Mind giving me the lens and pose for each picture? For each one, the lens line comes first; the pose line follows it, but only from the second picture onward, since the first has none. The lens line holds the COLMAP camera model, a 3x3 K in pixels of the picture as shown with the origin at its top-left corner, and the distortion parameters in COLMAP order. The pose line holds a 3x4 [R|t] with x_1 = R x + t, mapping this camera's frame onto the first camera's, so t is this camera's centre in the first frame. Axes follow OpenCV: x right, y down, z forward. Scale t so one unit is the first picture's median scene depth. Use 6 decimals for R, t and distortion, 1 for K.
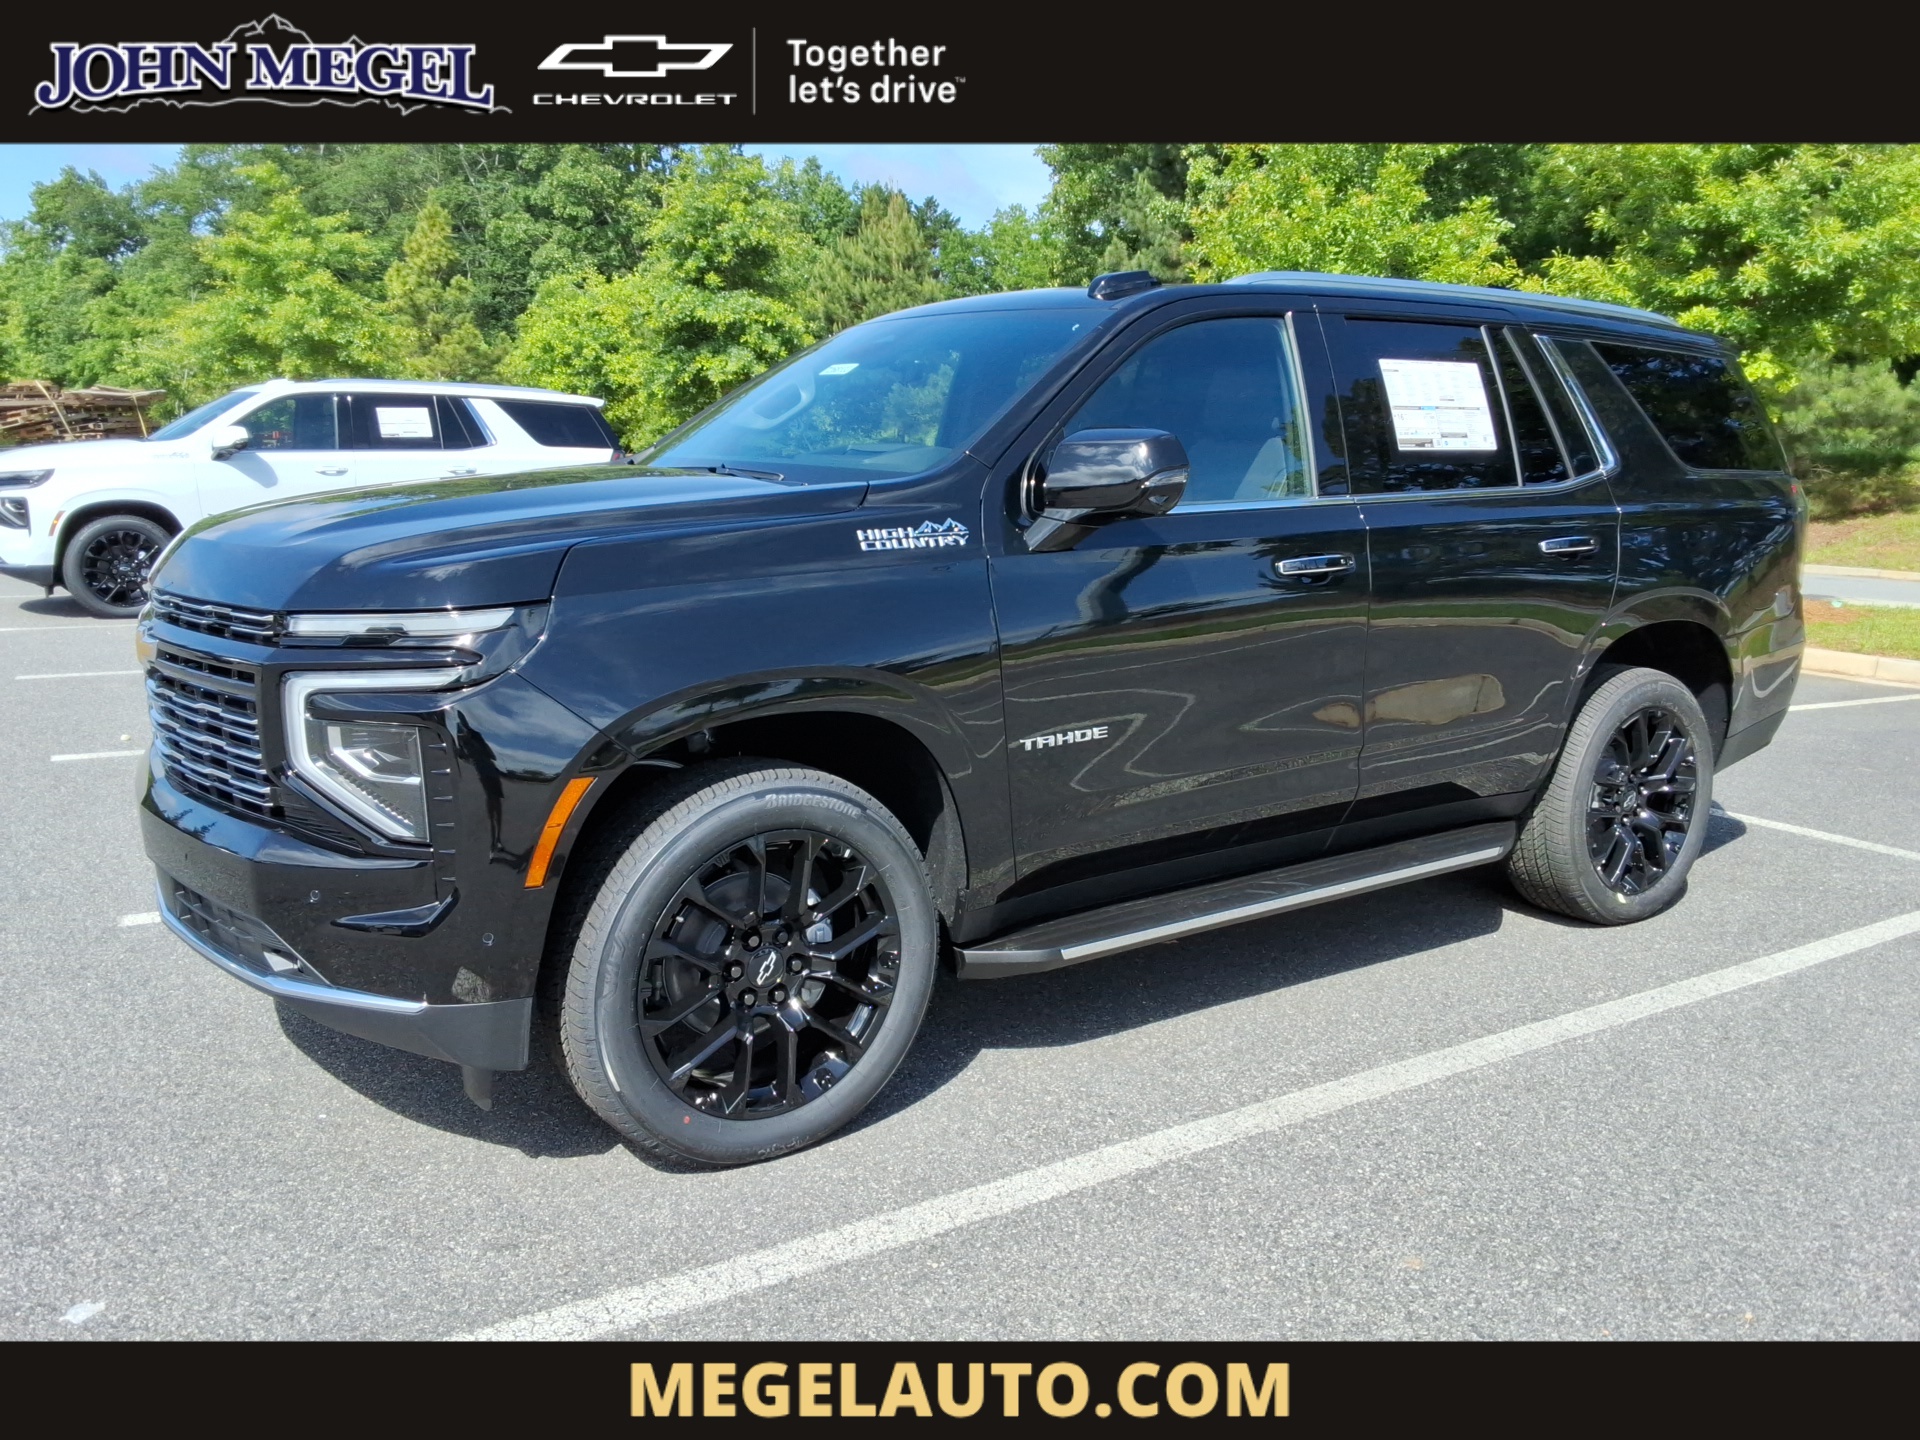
lens RADIAL K [[1540.0, 0, 970.8], [0, 1540.0, 708.2], [0, 0, 1]] dist [0.105922, -0.170057]
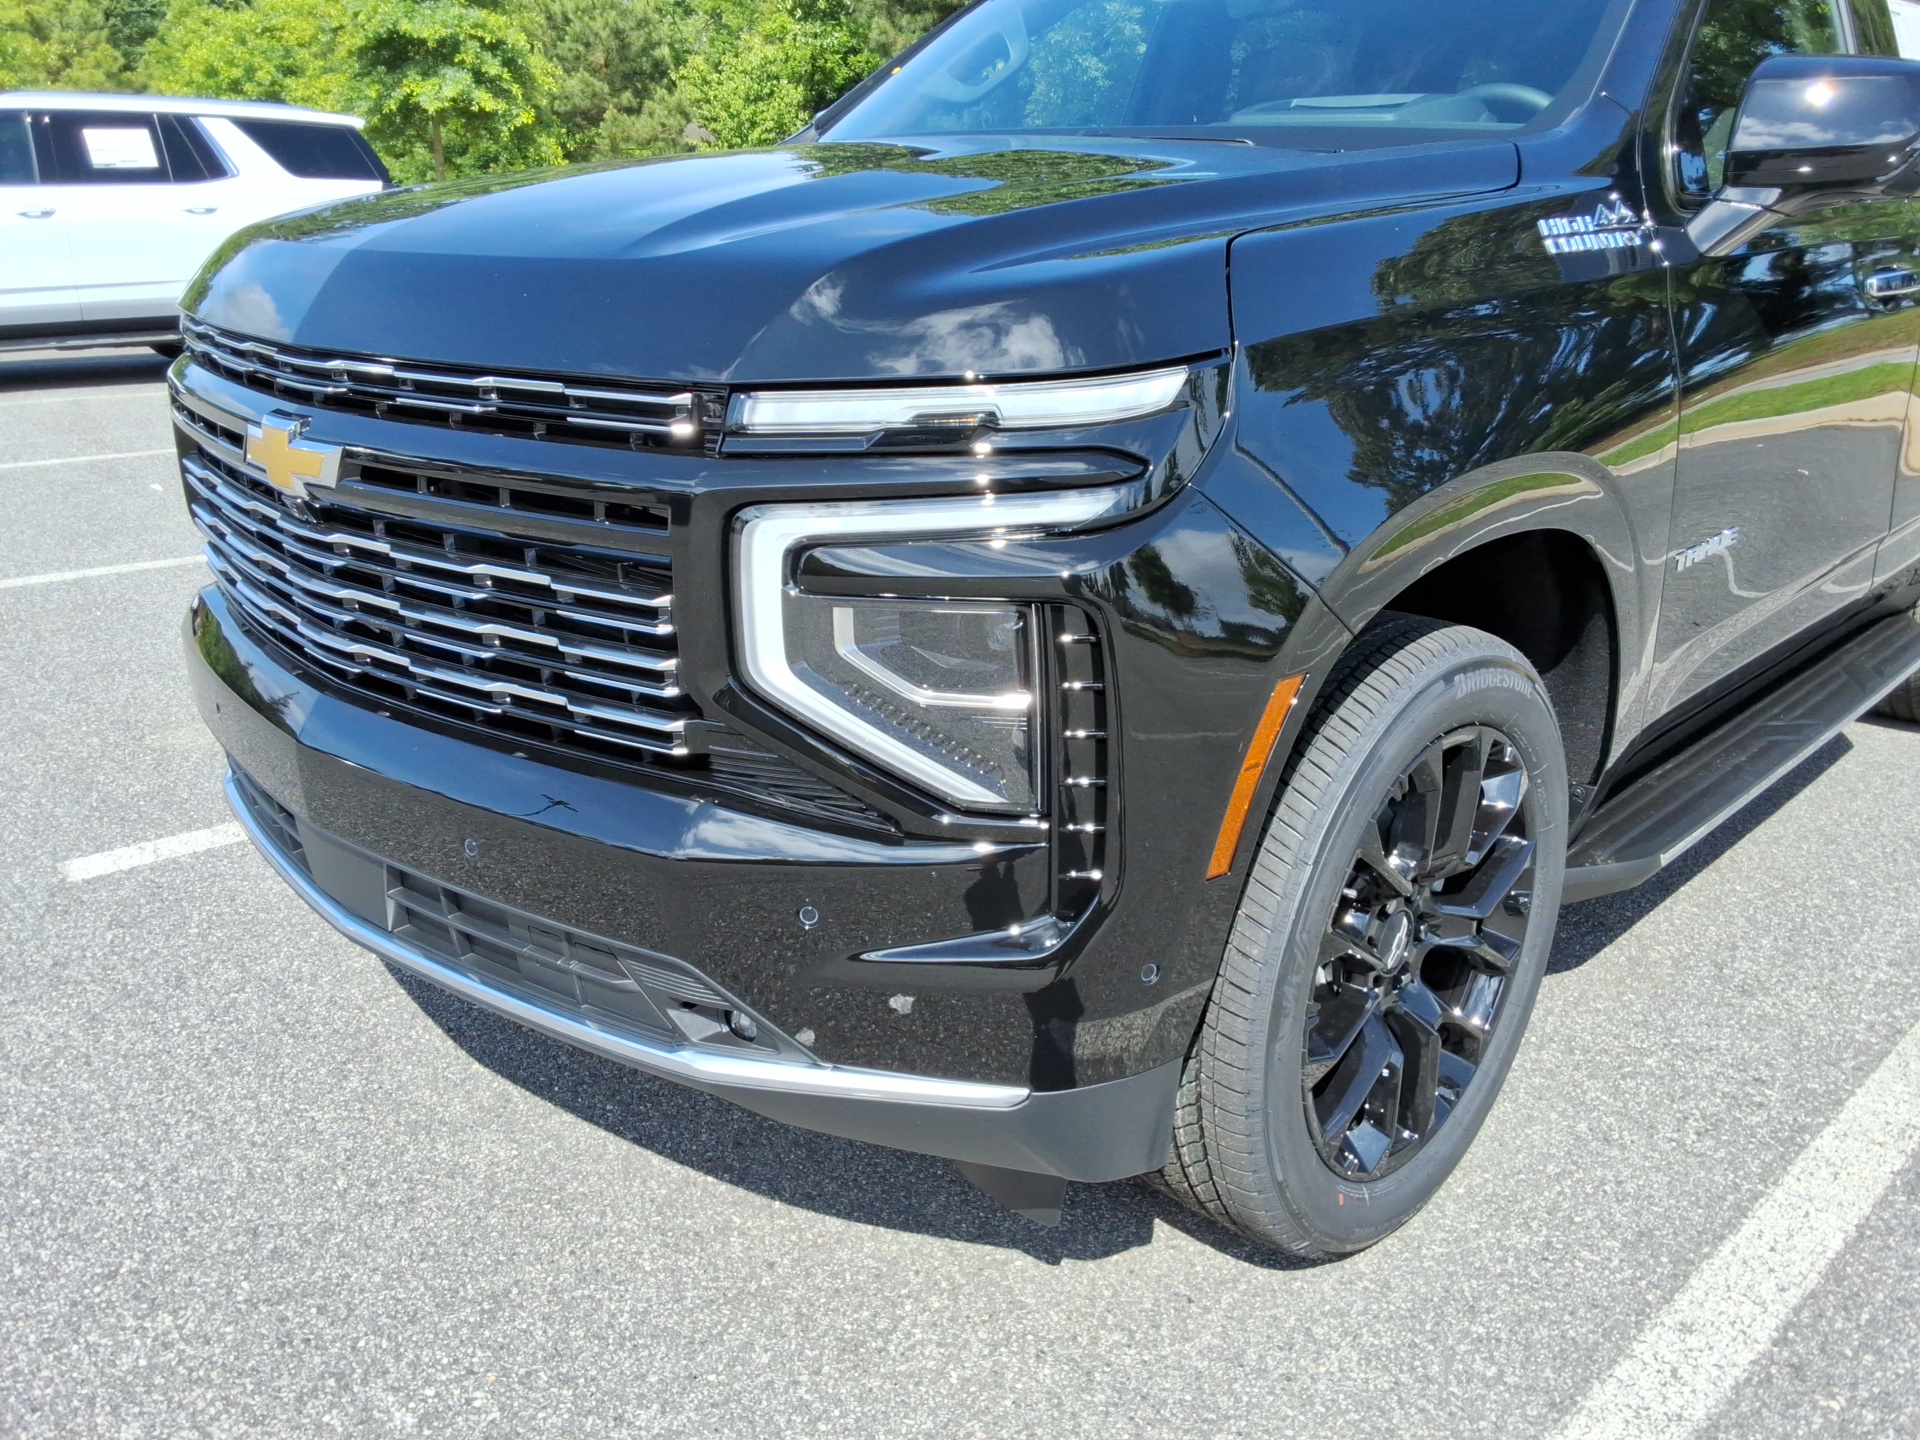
lens RADIAL K [[1540.0, 0, 963.3], [0, 1540.0, 710.6], [0, 0, 1]] dist [0.105922, -0.170057]
pose [[0.982553, -0.061271, 0.175601, -0.094708], [0.034154, 0.987562, 0.153474, -0.006588], [-0.182820, -0.144799, 0.972425, 0.098852]]
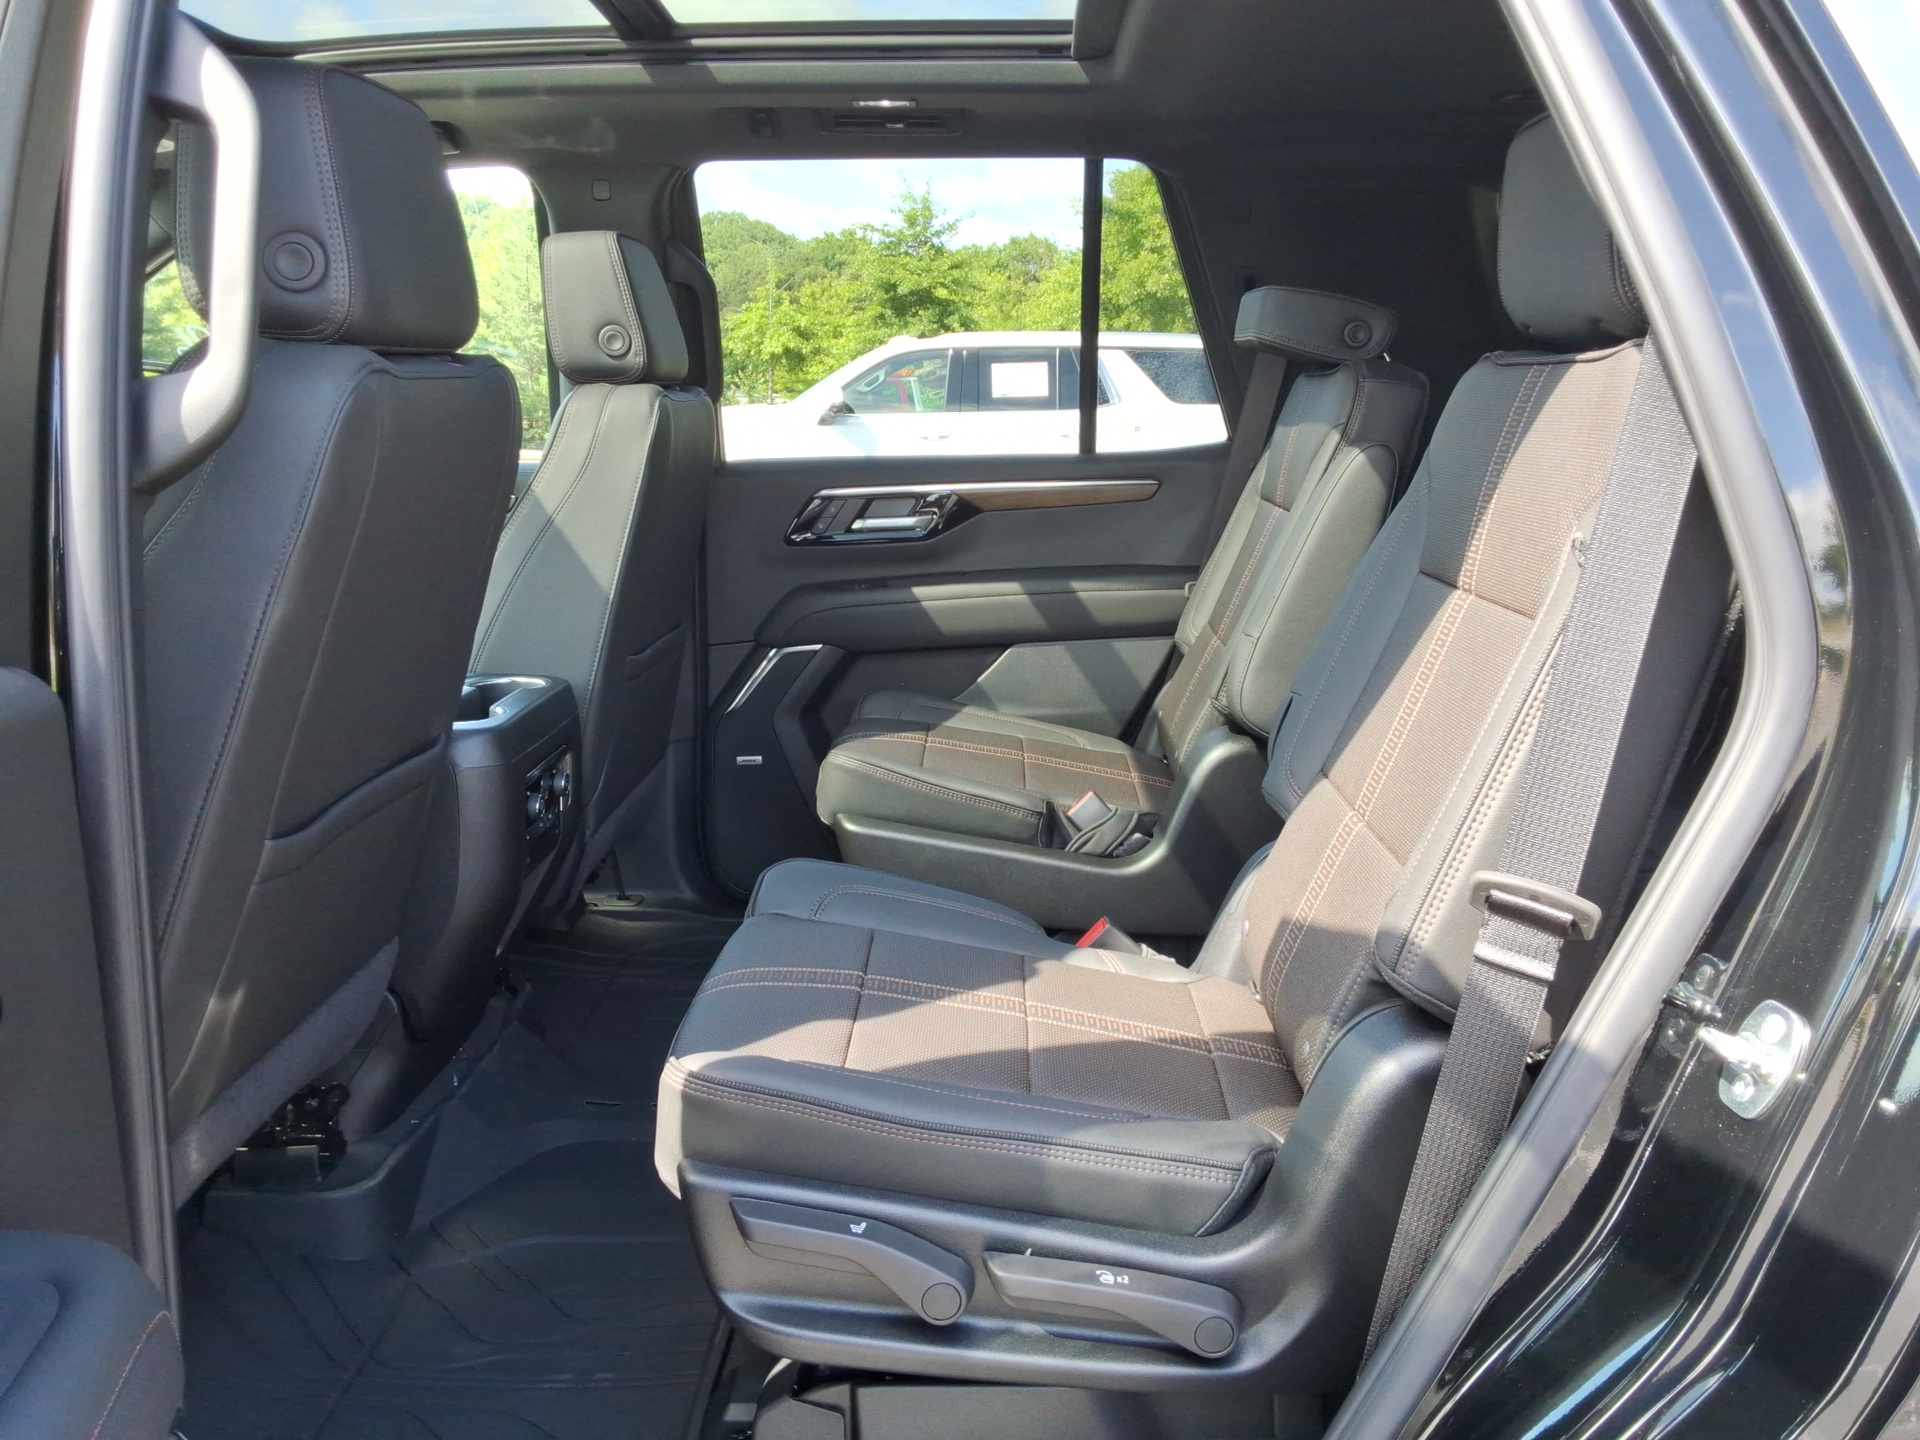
lens RADIAL K [[1540.0, 0, 972.9], [0, 1540.0, 708.0], [0, 0, 1]] dist [0.105922, -0.170057]
pose [[0.802676, 0.103067, -0.587442, 0.144262], [-0.086969, 0.994654, 0.055679, -0.043897], [0.590040, 0.006397, 0.807349, 0.272526]]
